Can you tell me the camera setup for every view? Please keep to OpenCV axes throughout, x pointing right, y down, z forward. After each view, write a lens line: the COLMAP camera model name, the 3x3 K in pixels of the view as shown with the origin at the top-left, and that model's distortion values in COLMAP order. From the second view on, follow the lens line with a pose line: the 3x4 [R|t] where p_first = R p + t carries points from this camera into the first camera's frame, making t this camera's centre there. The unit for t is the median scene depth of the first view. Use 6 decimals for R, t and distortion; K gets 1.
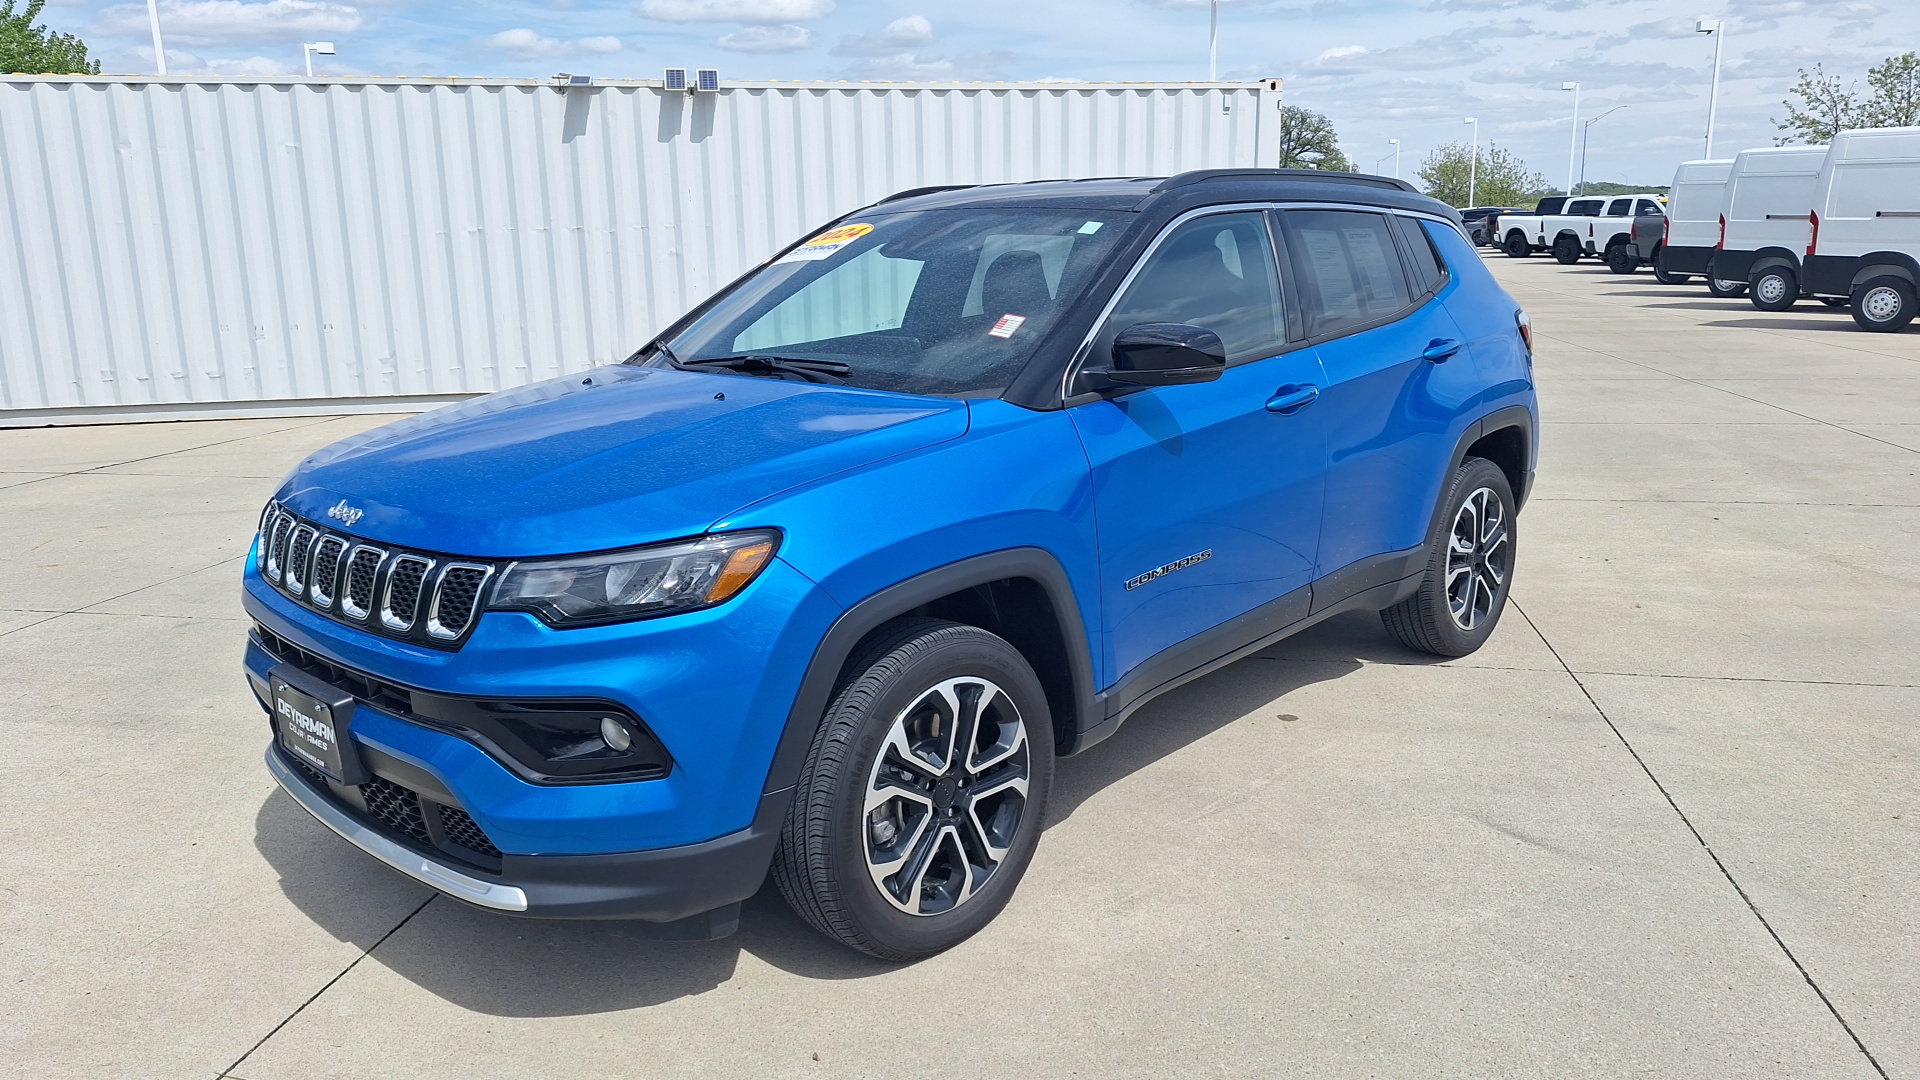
lens RADIAL K [[1304.1, 0, 954.8], [0, 1304.1, 517.3], [0, 0, 1]] dist [0.064029, -0.074913]
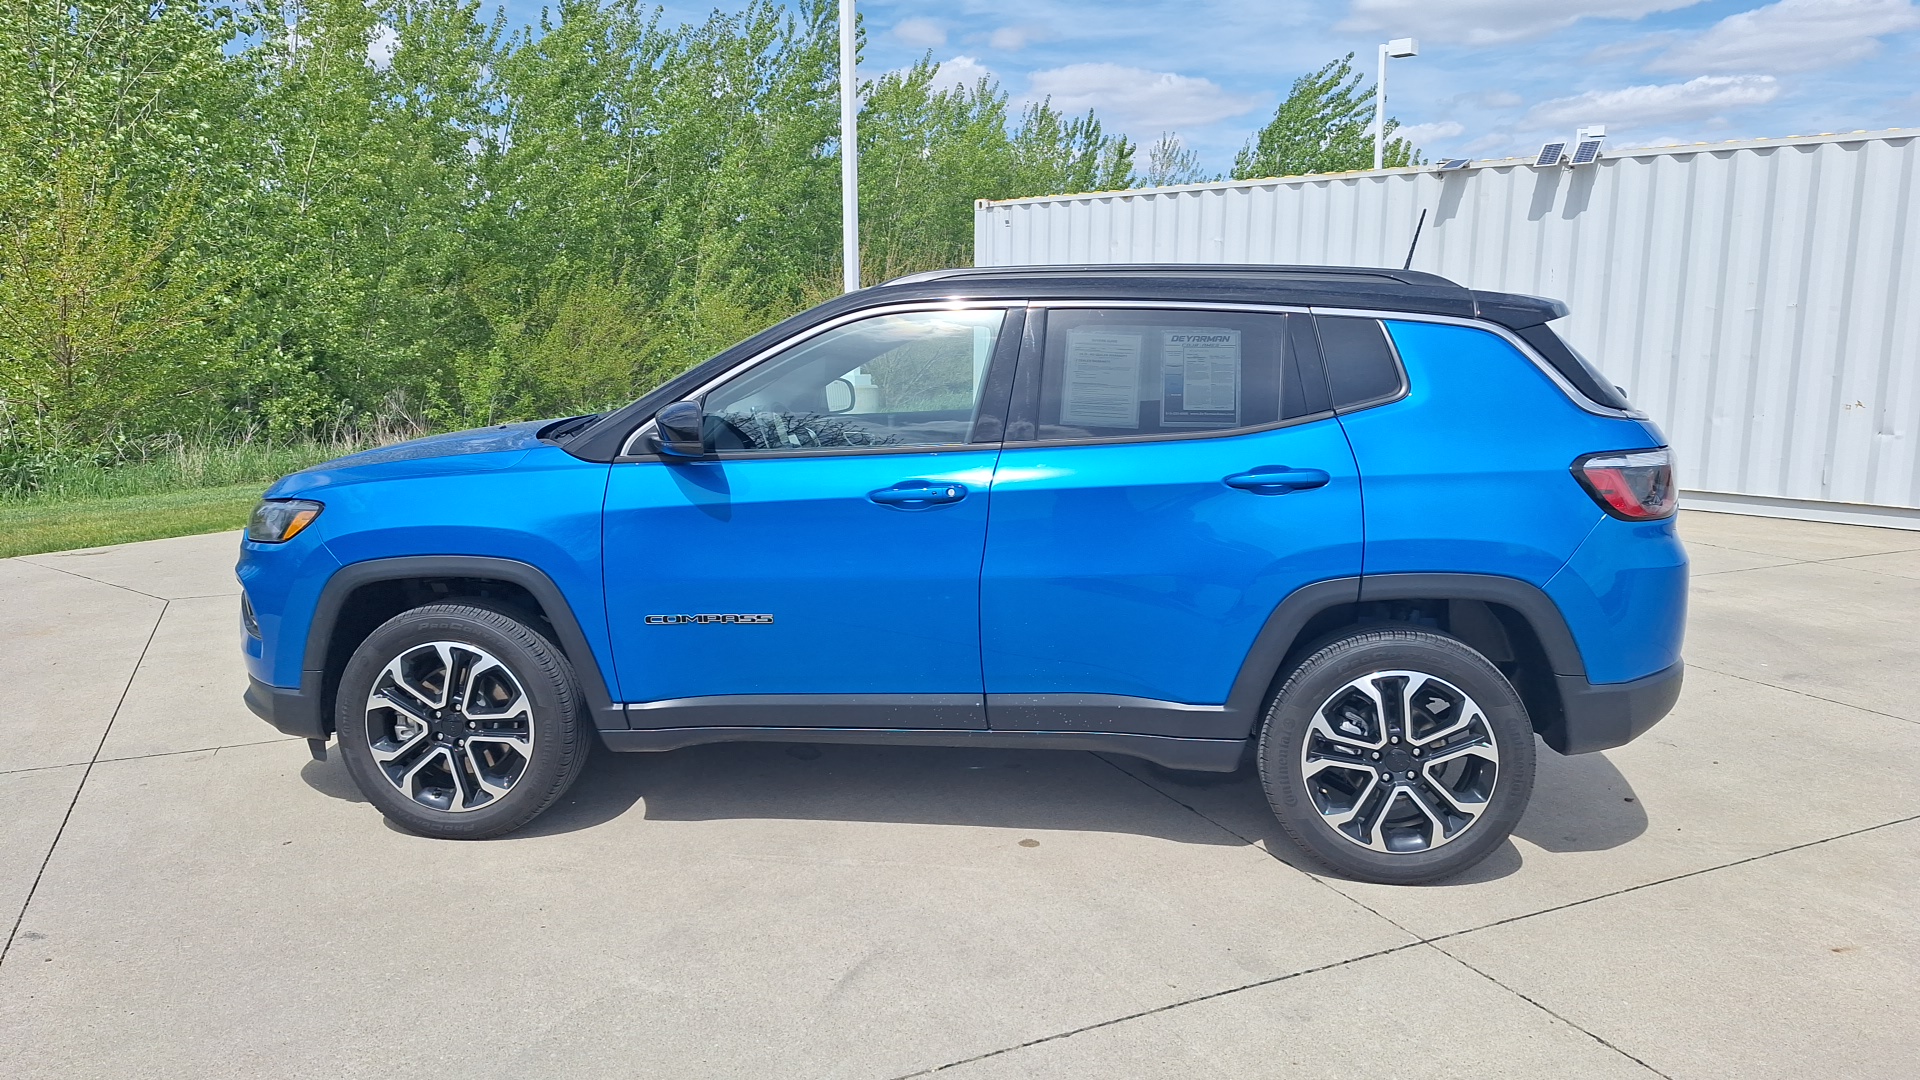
lens RADIAL K [[1315.2, 0, 996.9], [0, 1315.2, 530.0], [0, 0, 1]] dist [0.098796, -0.134128]
pose [[0.607354, 0.140905, -0.781836, 0.326058], [-0.178763, 0.983146, 0.038316, -0.033995], [0.774057, 0.116492, 0.622306, 0.127577]]
